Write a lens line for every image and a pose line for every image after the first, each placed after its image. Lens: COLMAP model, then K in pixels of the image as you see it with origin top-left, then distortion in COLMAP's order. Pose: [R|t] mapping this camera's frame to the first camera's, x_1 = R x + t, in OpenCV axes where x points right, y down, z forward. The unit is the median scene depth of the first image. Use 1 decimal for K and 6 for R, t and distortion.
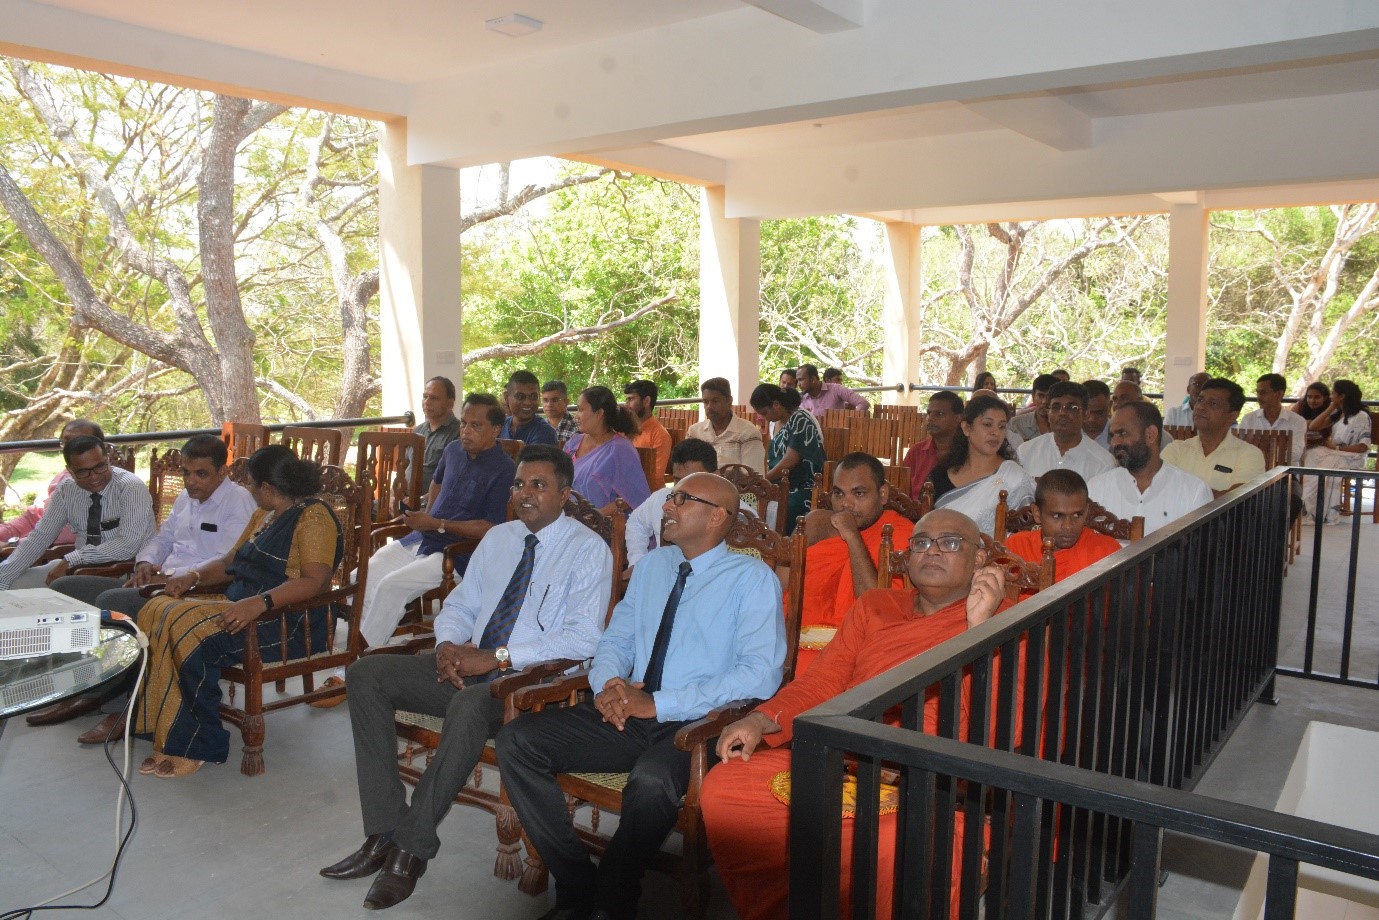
lens RADIAL K [[1084.6, 0, 689.5], [0, 1084.6, 460.0], [0, 0, 1]] dist [-0.137696, 0.121988]
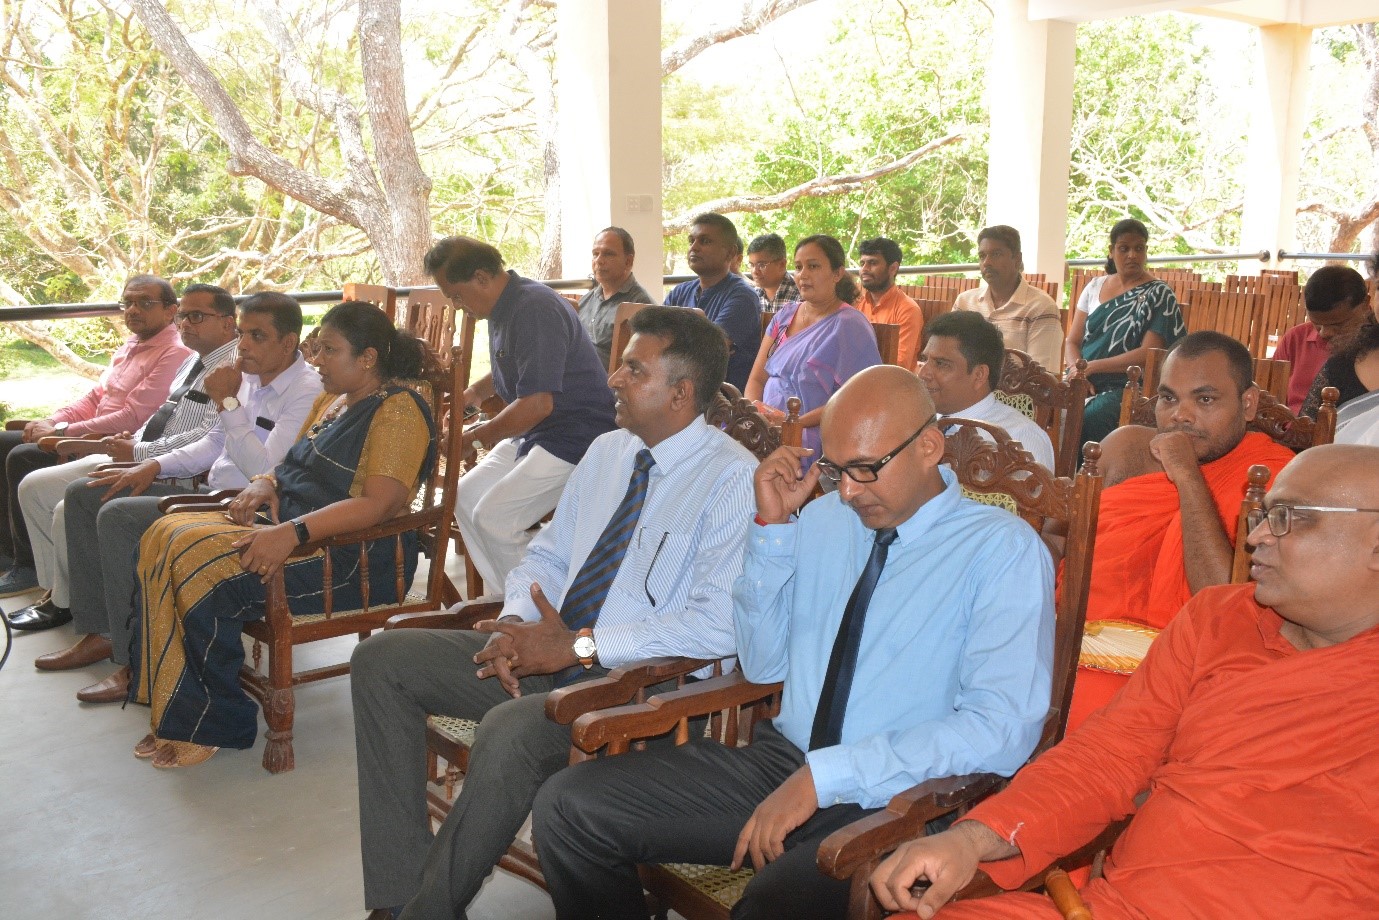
lens RADIAL K [[1245.7, 0, 689.5], [0, 1245.7, 460.0], [0, 0, 1]] dist [-0.095736, 0.164216]
pose [[0.972254, 0.042356, -0.230062, 0.014341], [-0.020883, 0.995260, 0.094981, 0.001561], [0.232994, -0.087542, 0.968530, 0.100950]]
